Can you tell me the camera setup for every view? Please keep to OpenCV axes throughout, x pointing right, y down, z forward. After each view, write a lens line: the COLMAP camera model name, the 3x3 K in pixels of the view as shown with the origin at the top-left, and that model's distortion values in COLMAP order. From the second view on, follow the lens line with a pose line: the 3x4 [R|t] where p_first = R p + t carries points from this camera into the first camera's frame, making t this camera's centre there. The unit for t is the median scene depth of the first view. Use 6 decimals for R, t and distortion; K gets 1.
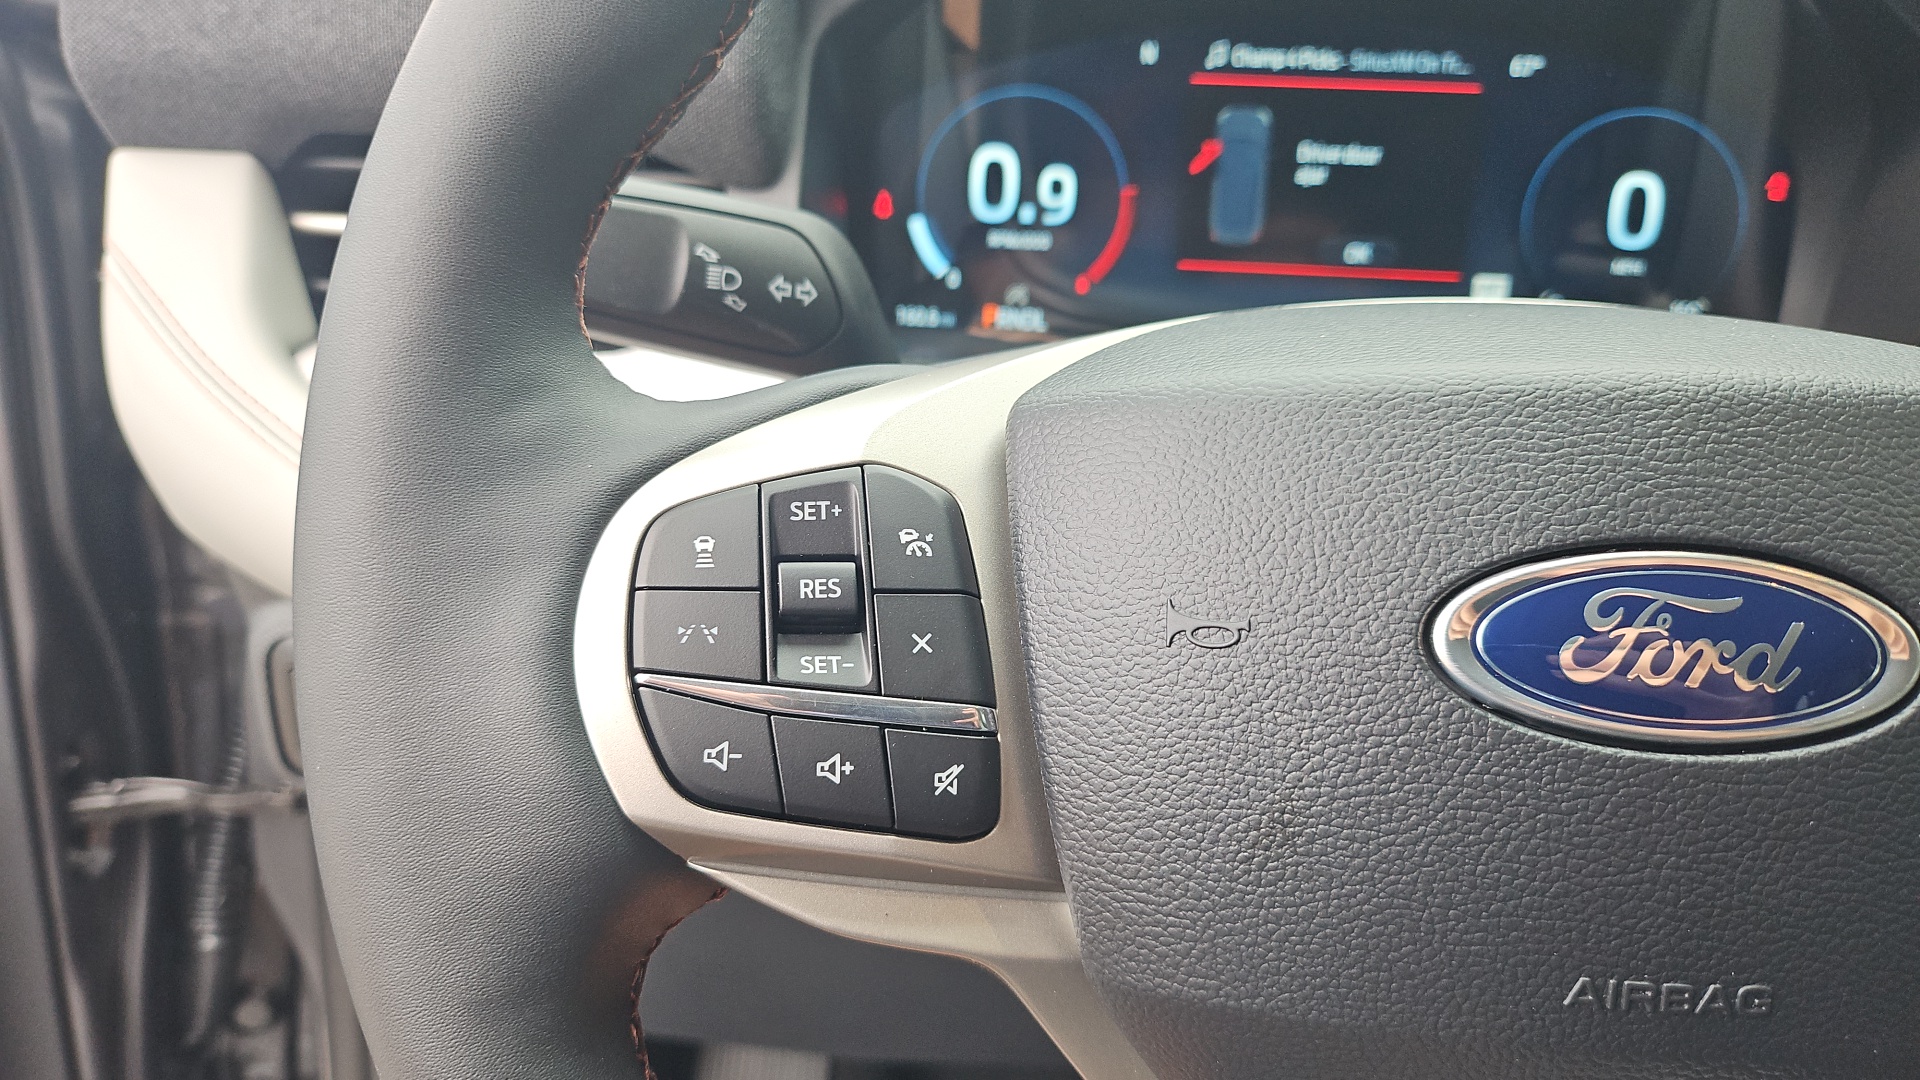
lens RADIAL K [[1433.3, 0, 956.6], [0, 1433.3, 538.8], [0, 0, 1]] dist [0.003134, -0.025262]
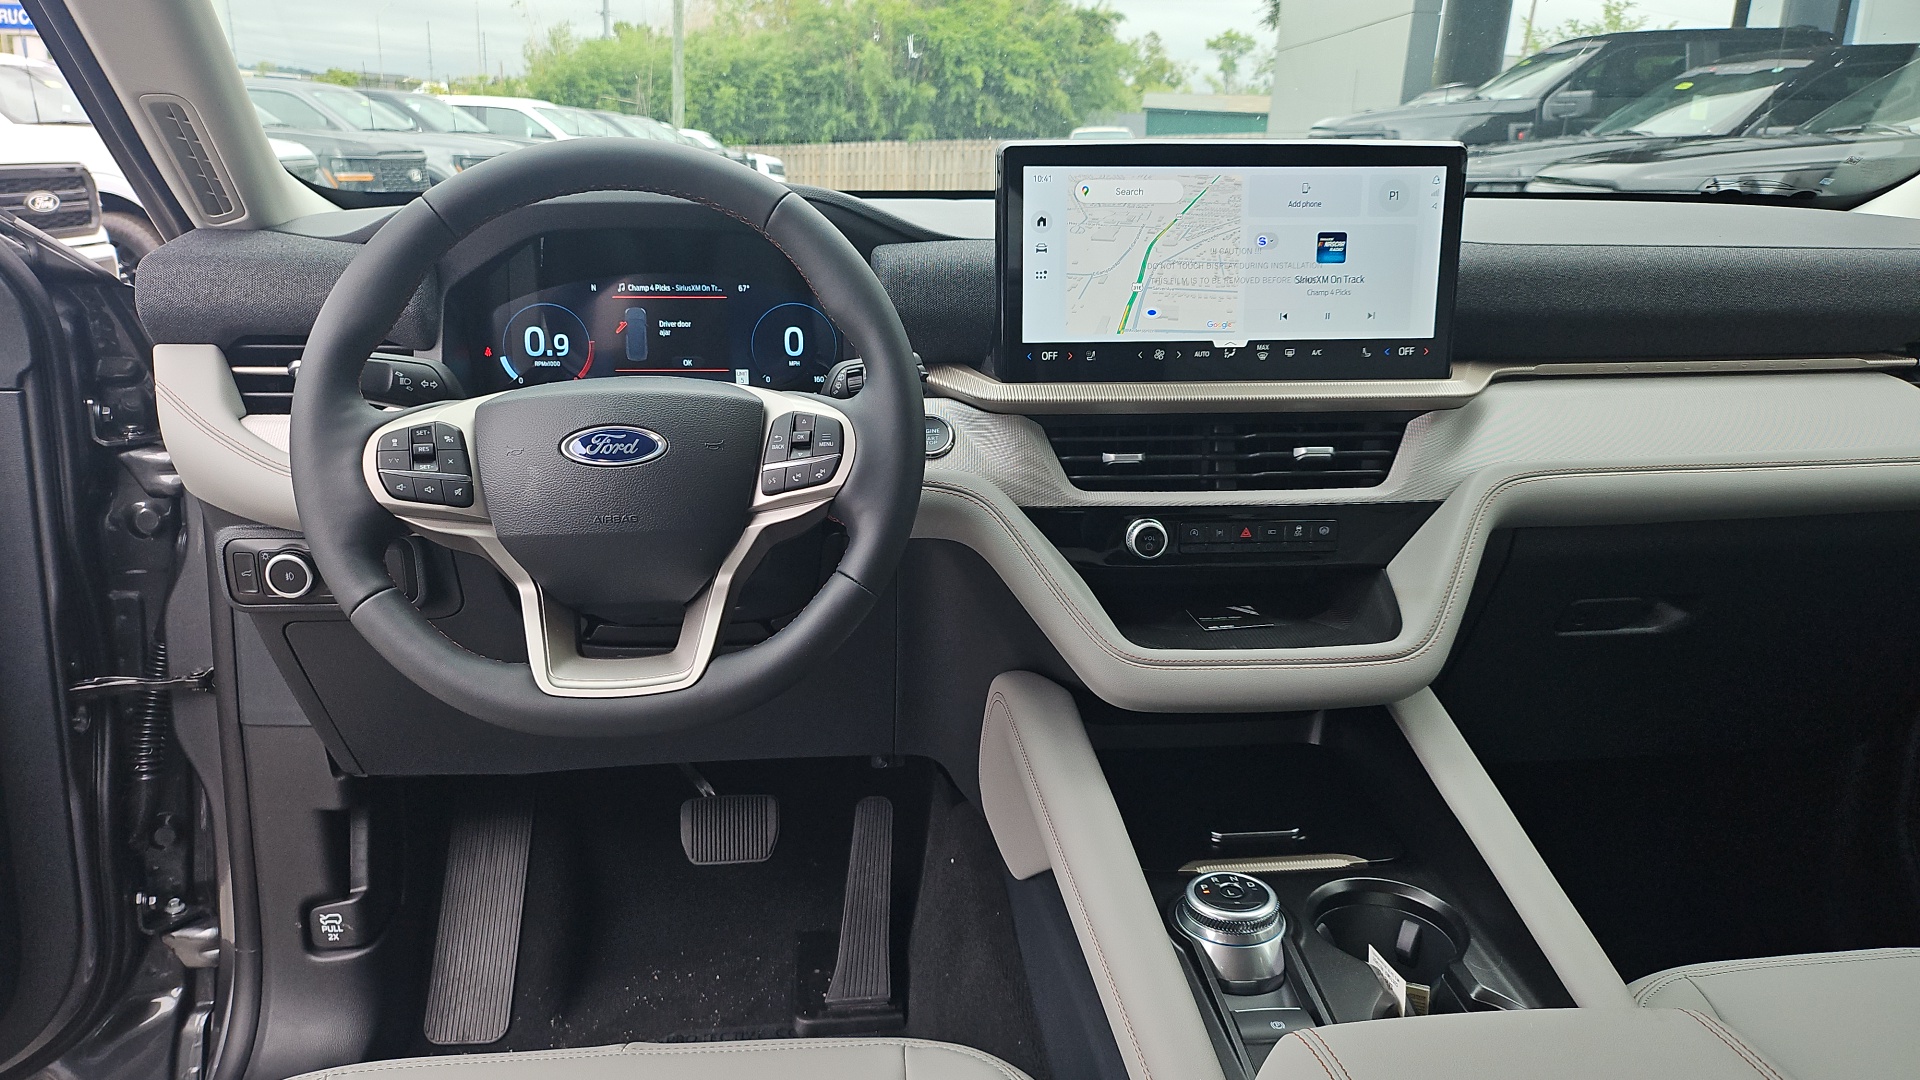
lens RADIAL K [[1433.3, 0, 1044.3], [0, 1433.3, 533.9], [0, 0, 1]] dist [0.003134, -0.025262]
pose [[0.978025, -0.067919, 0.197117, 0.839645], [0.082640, 0.994295, -0.067435, 0.713306], [-0.191412, 0.082243, 0.978058, -3.452821]]
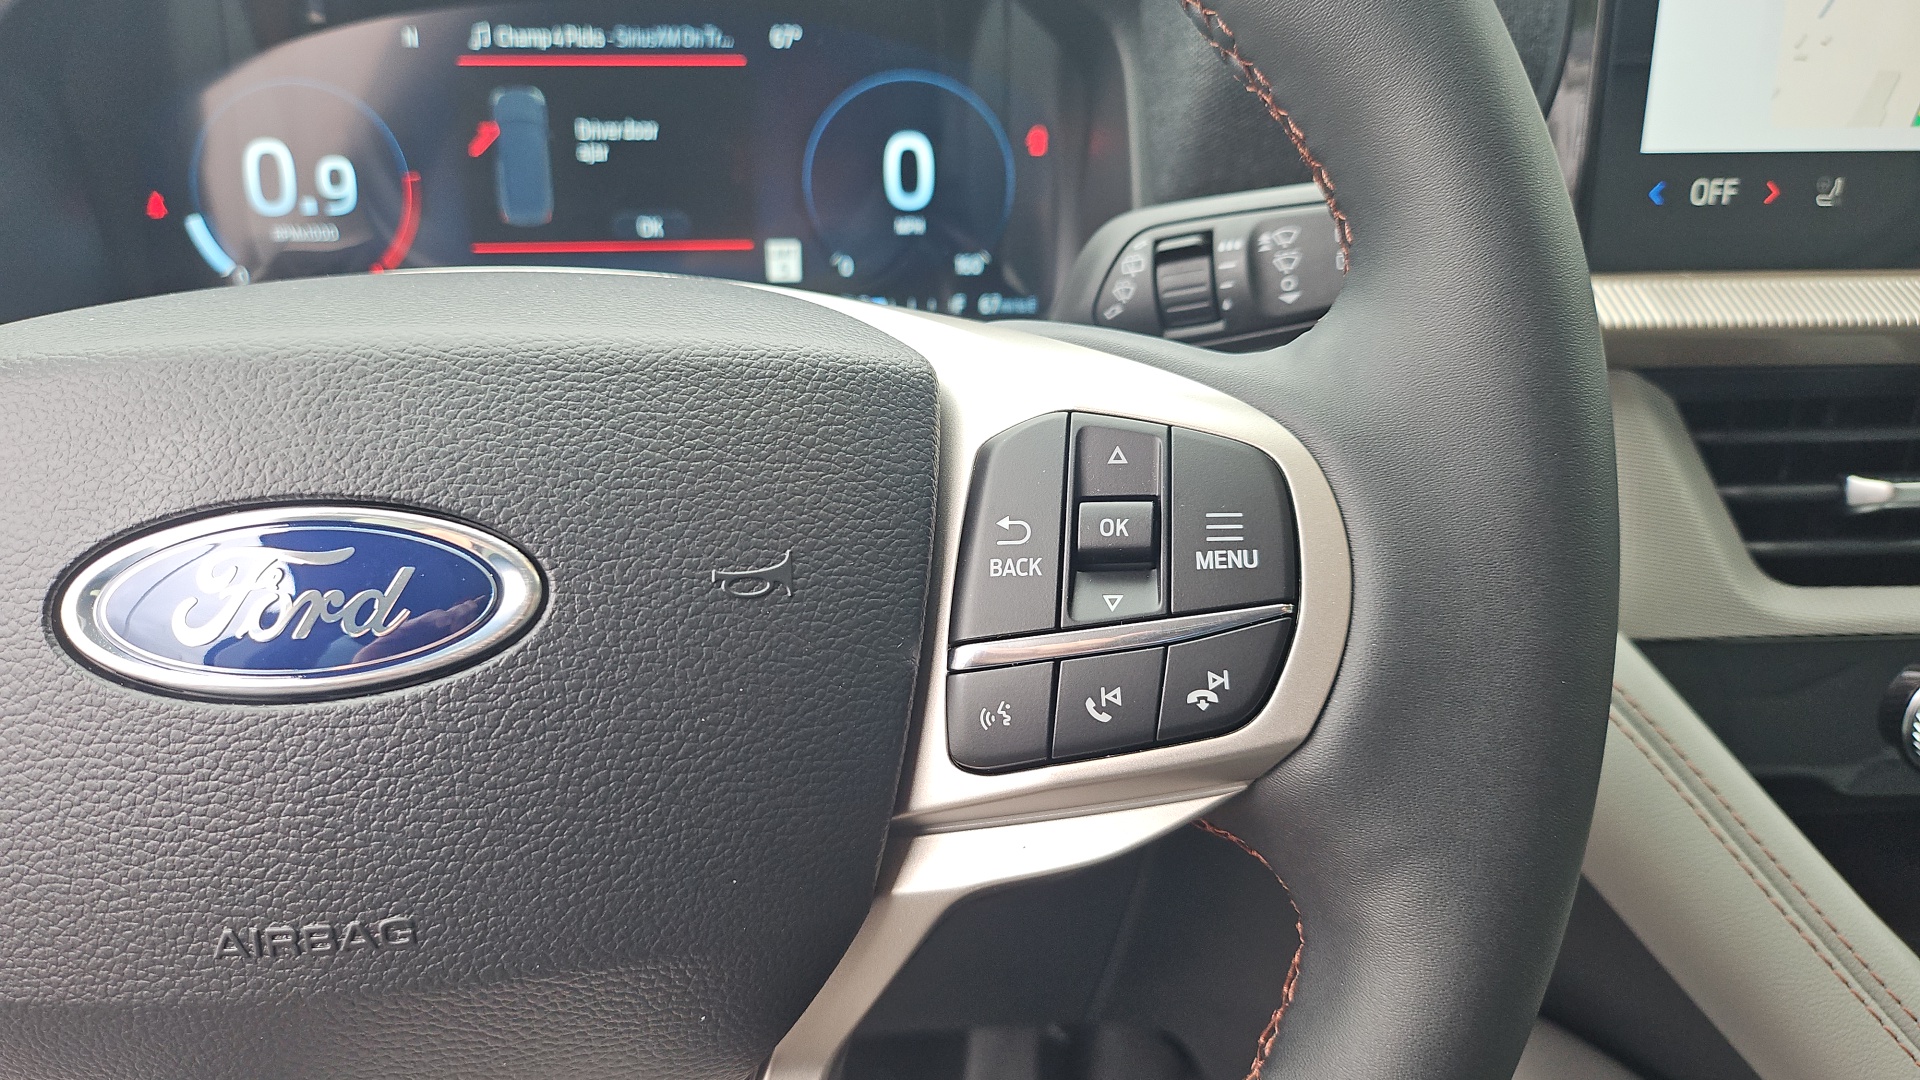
lens RADIAL K [[1433.3, 0, 965.2], [0, 1433.3, 532.8], [0, 0, 1]] dist [0.003134, -0.025262]
pose [[0.985102, -0.086417, 0.148684, 0.737605], [0.085356, 0.996259, 0.013514, 0.048372], [-0.149295, -0.000621, 0.988792, -0.081494]]
